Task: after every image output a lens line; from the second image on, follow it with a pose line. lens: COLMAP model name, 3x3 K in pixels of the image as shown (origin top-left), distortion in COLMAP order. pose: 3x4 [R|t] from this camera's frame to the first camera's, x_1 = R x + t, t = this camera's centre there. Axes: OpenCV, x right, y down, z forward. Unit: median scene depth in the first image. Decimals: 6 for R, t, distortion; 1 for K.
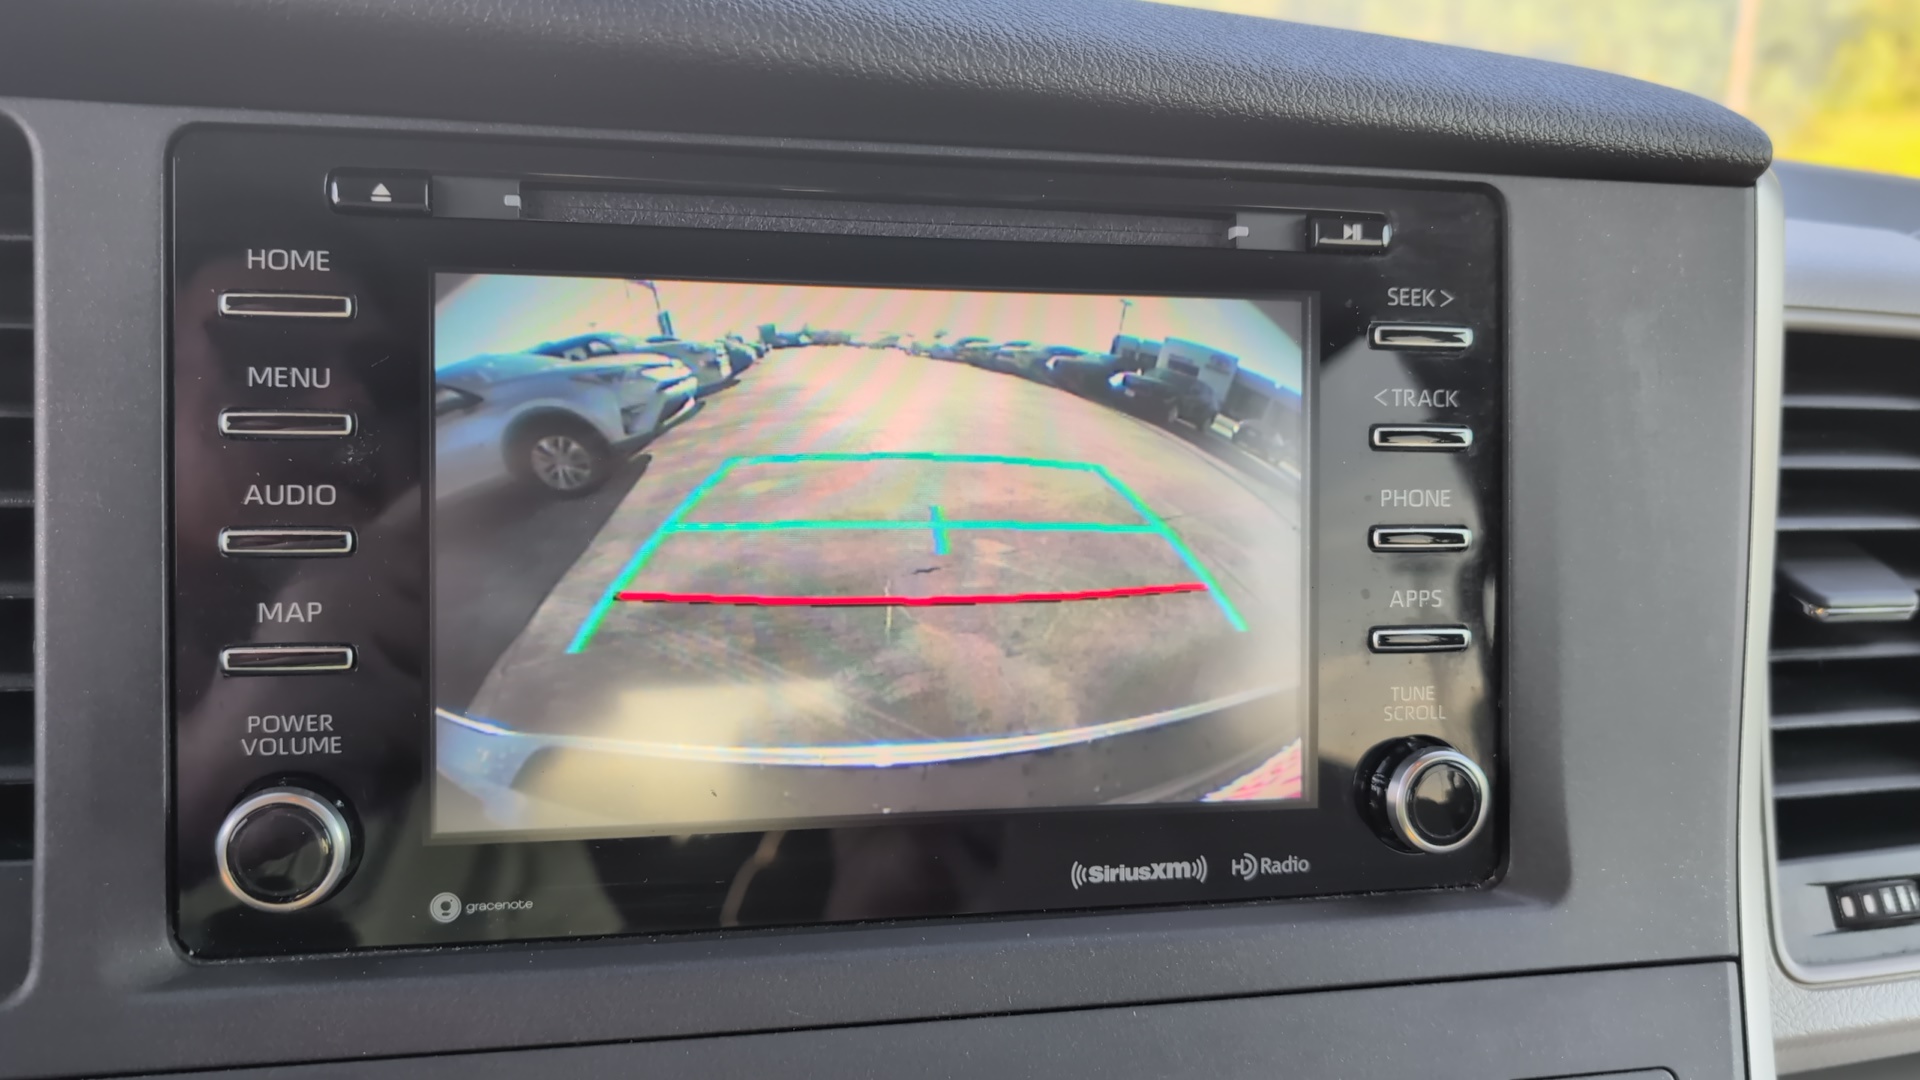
lens RADIAL K [[1615.7, 0, 1032.0], [0, 1615.7, 507.1], [0, 0, 1]] dist [0.046050, -0.070540]
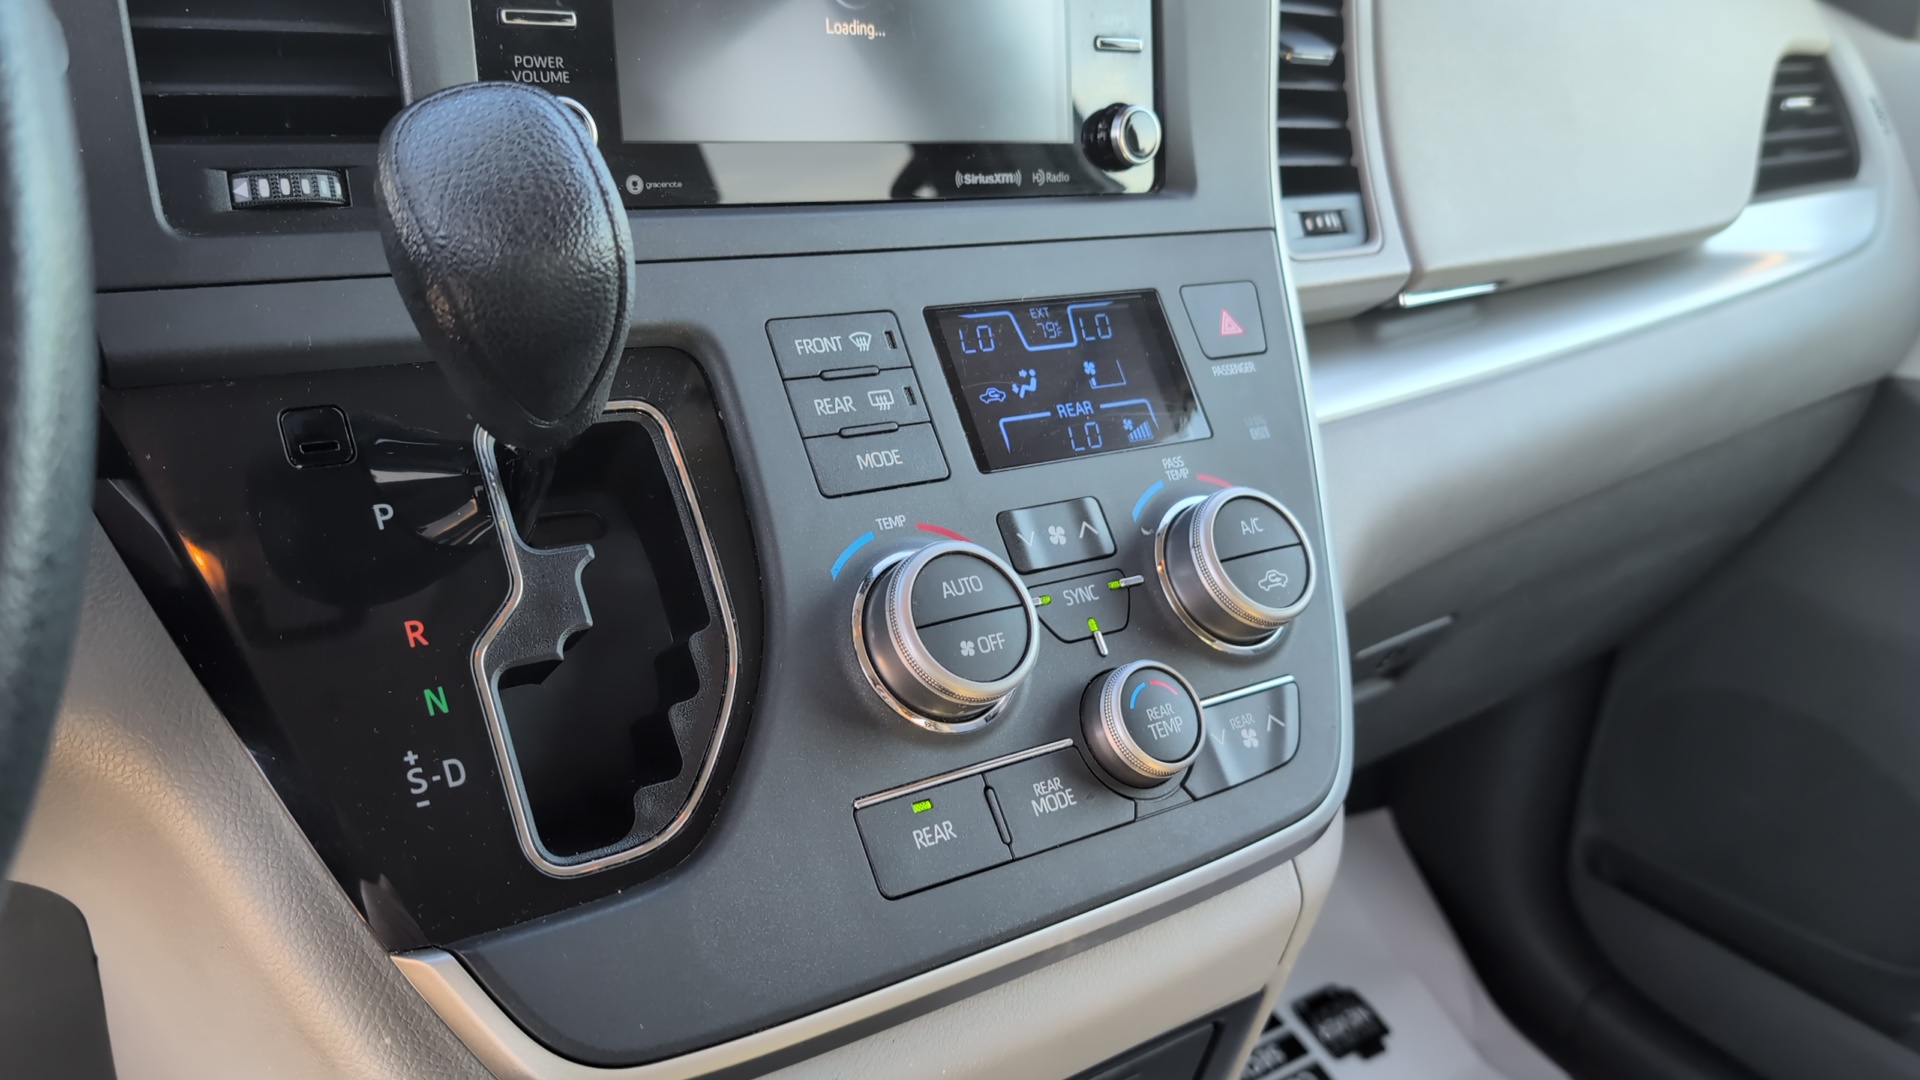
lens RADIAL K [[1615.7, 0, 961.6], [0, 1615.7, 505.1], [0, 0, 1]] dist [0.046050, -0.070540]
pose [[0.919430, -0.113632, 0.376479, -0.632923], [0.061566, 0.987131, 0.147590, 0.308018], [-0.388404, -0.112520, 0.914593, -0.579549]]
